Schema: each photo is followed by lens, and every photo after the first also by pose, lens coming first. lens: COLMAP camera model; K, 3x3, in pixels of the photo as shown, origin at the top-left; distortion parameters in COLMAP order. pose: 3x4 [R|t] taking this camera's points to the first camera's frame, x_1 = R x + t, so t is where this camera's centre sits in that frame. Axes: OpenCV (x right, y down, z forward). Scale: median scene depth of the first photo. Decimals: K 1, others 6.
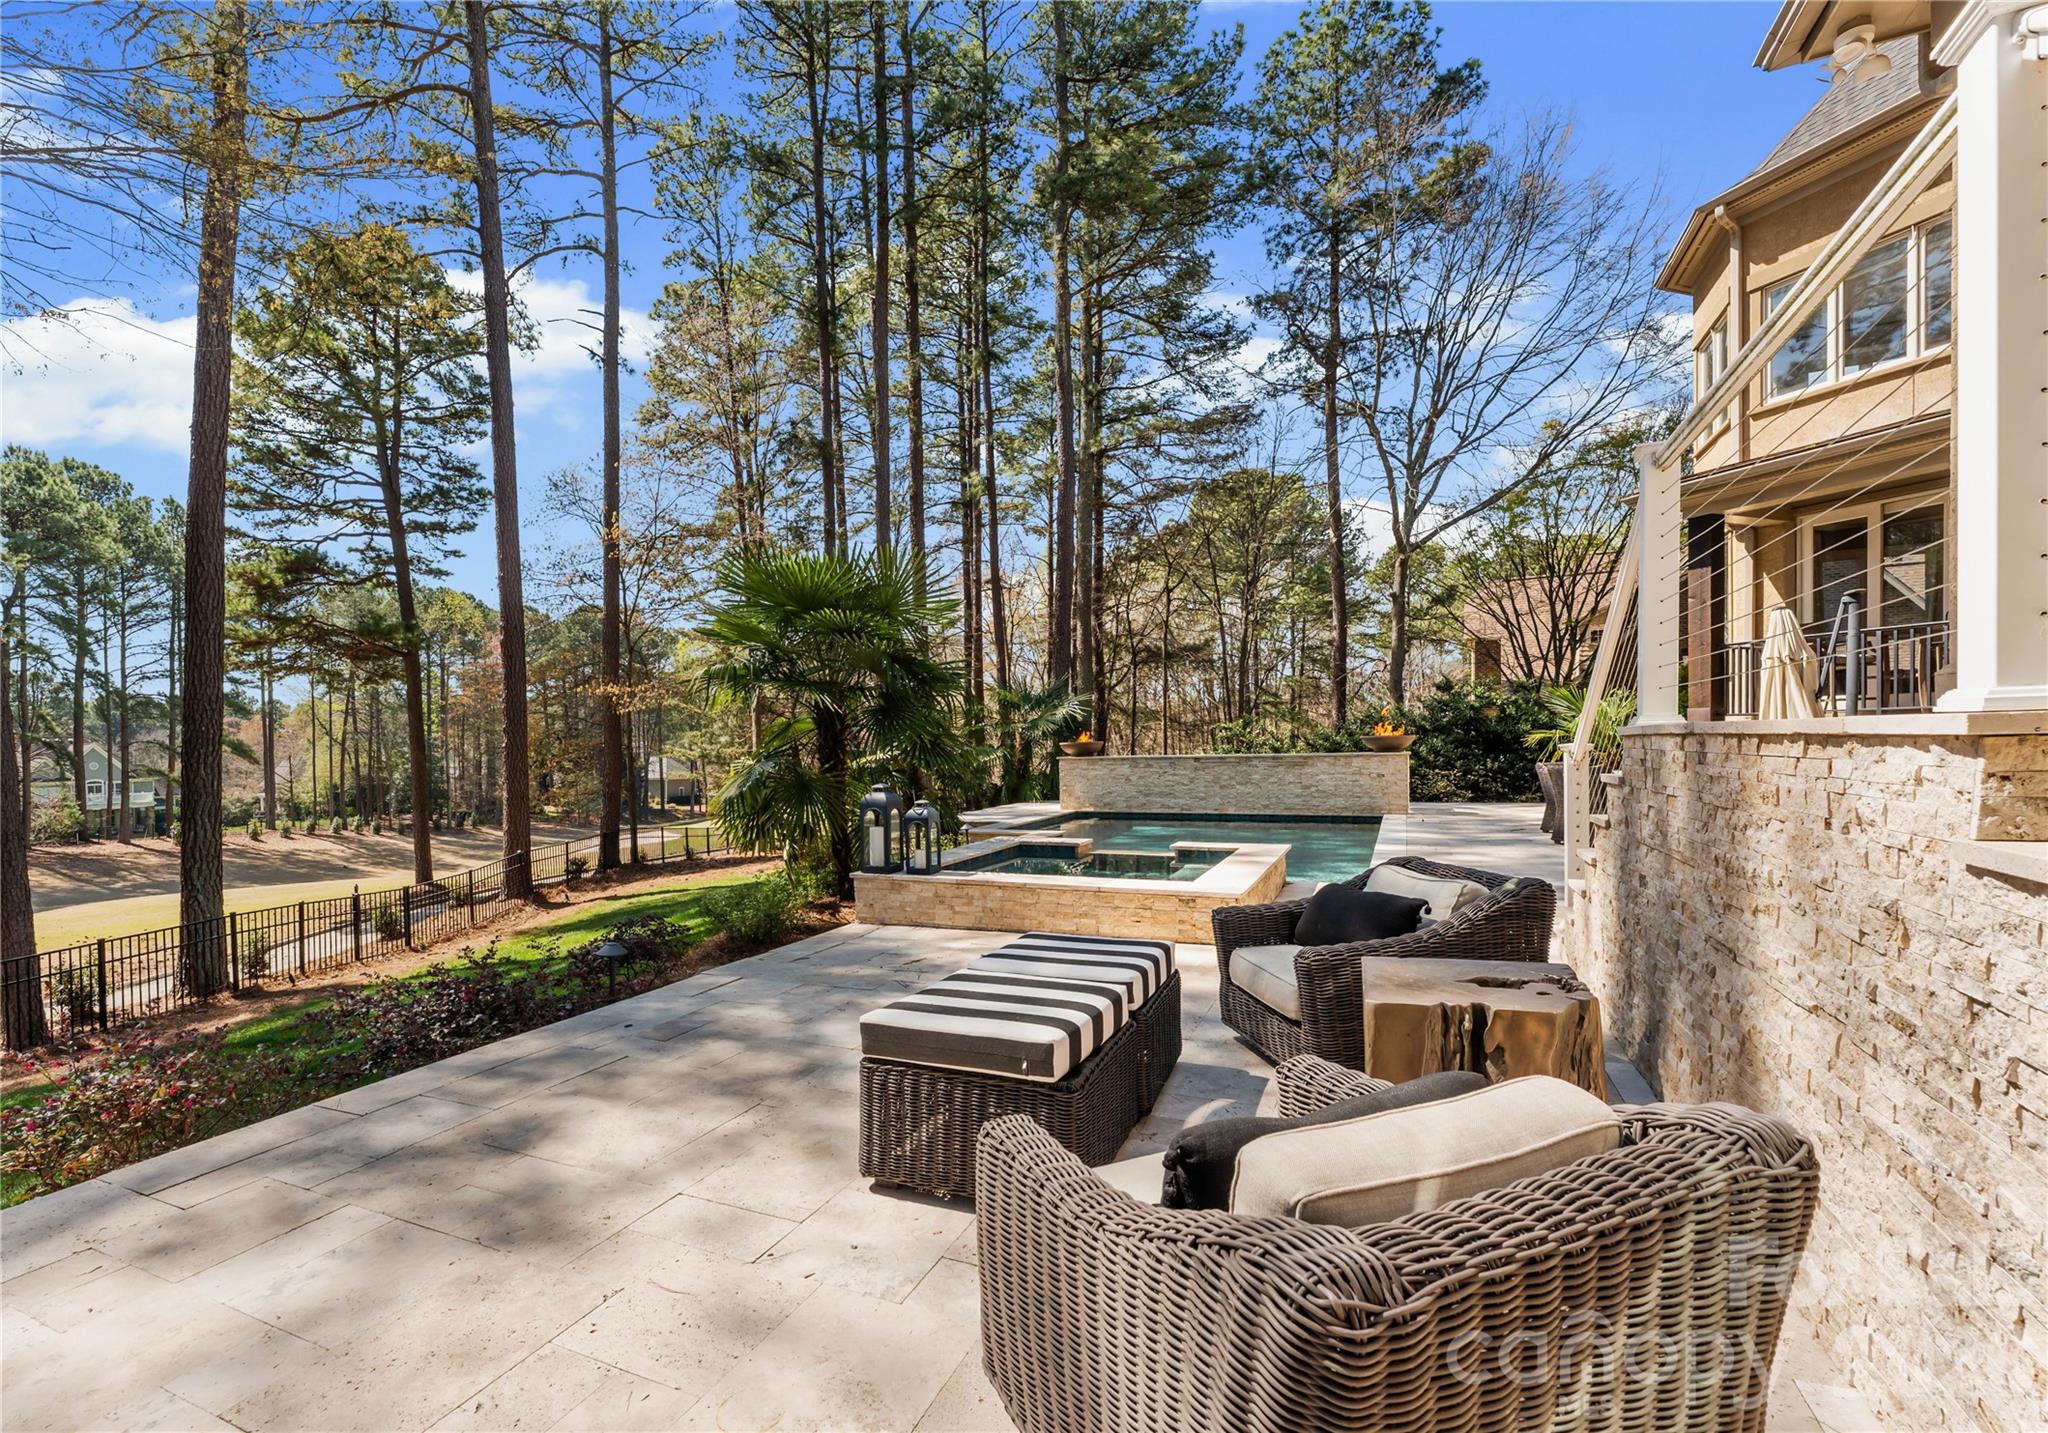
lens RADIAL K [[926.1, 0, 958.1], [0, 926.1, 762.0], [0, 0, 1]] dist [0.000782, -0.000279]
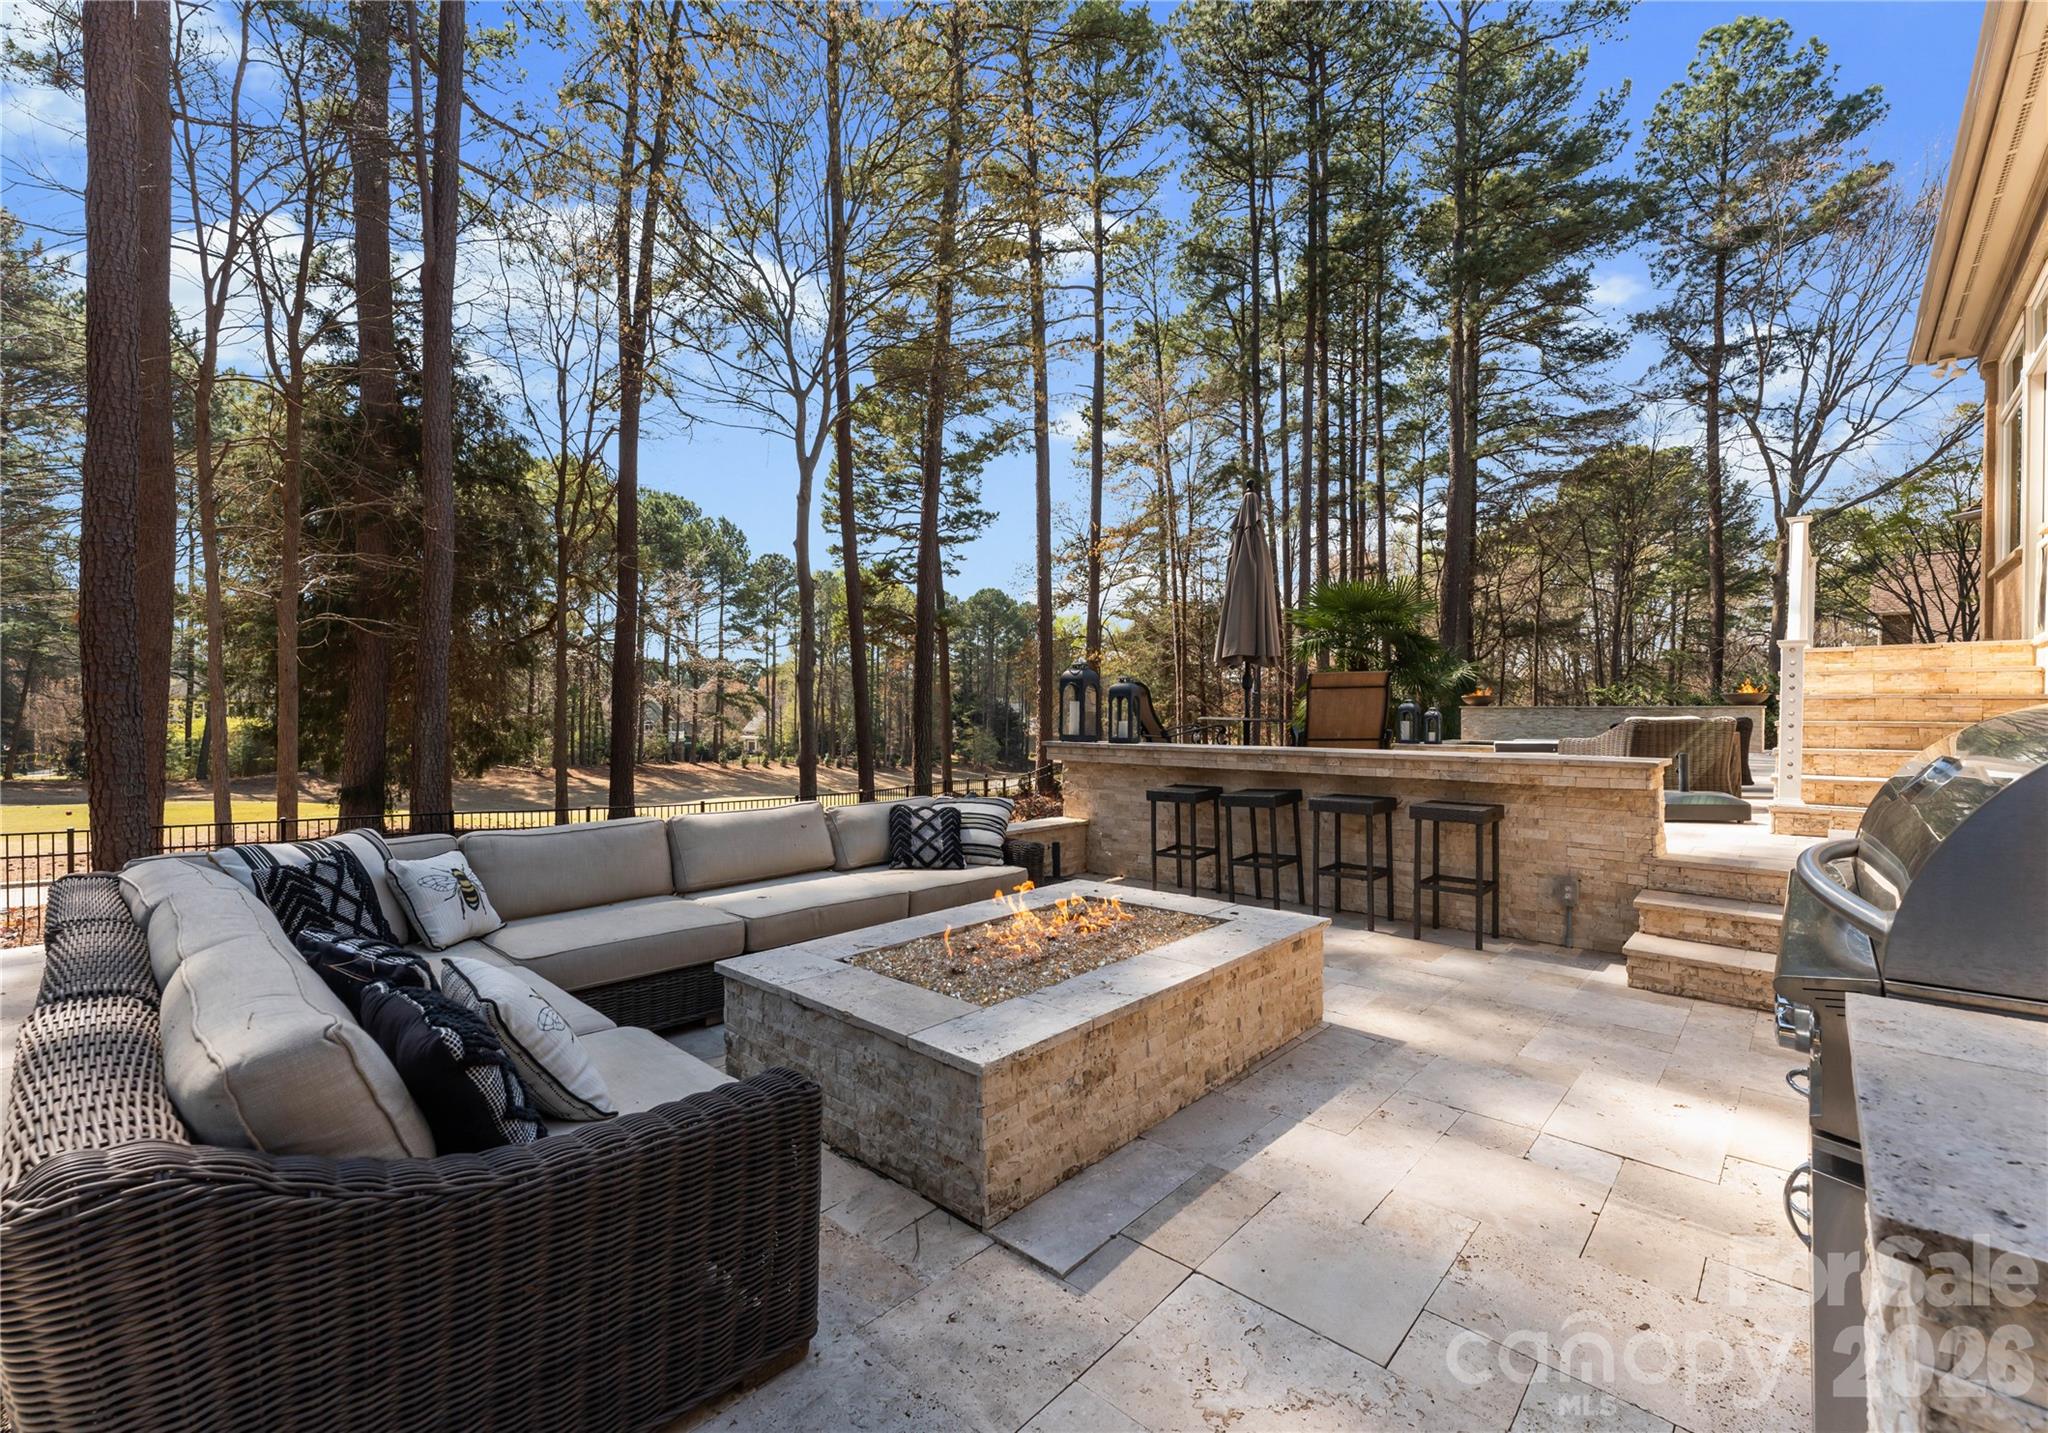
lens RADIAL K [[870.9, 0, 1024.0], [0, 870.9, 716.5], [0, 0, 1]] dist [0.000598, 0.000447]
pose [[0.956299, 0.027599, -0.291086, -0.072471], [-0.031834, 0.999445, -0.009822, 0.023637], [0.290653, 0.018659, 0.956647, -0.229502]]
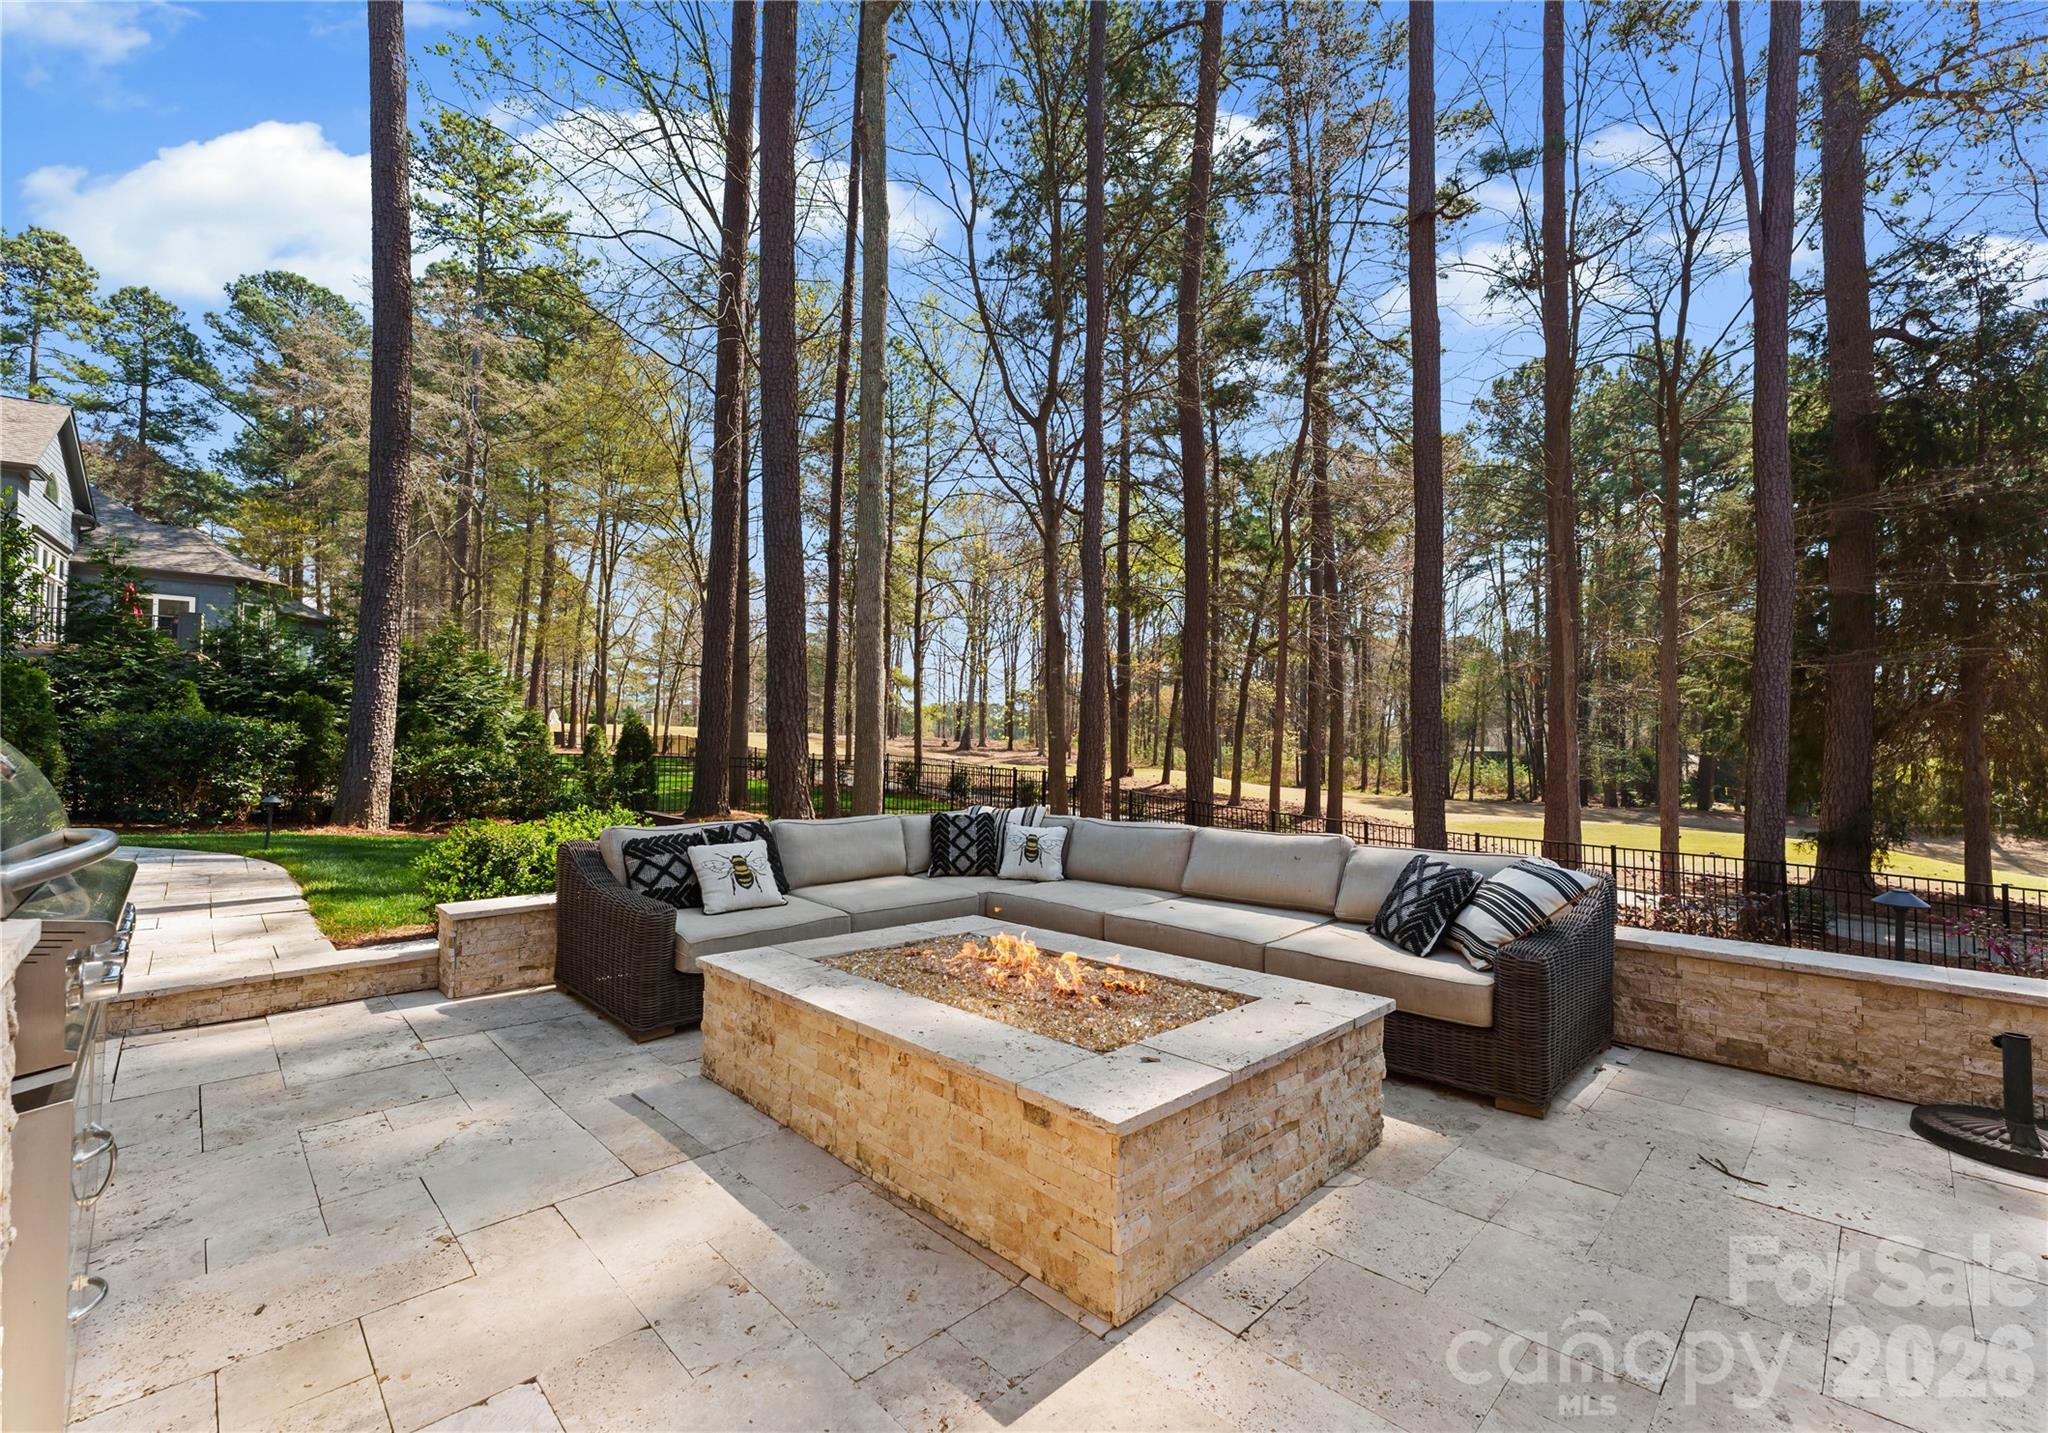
lens RADIAL K [[870.9, 0, 1024.0], [0, 870.9, 716.5], [0, 0, 1]] dist [0.000598, 0.000447]
pose [[-0.346705, -0.015418, -0.937848, 2.663264], [-0.014925, 0.999829, -0.010919, -0.067212], [0.937856, 0.010212, -0.346876, 5.747380]]
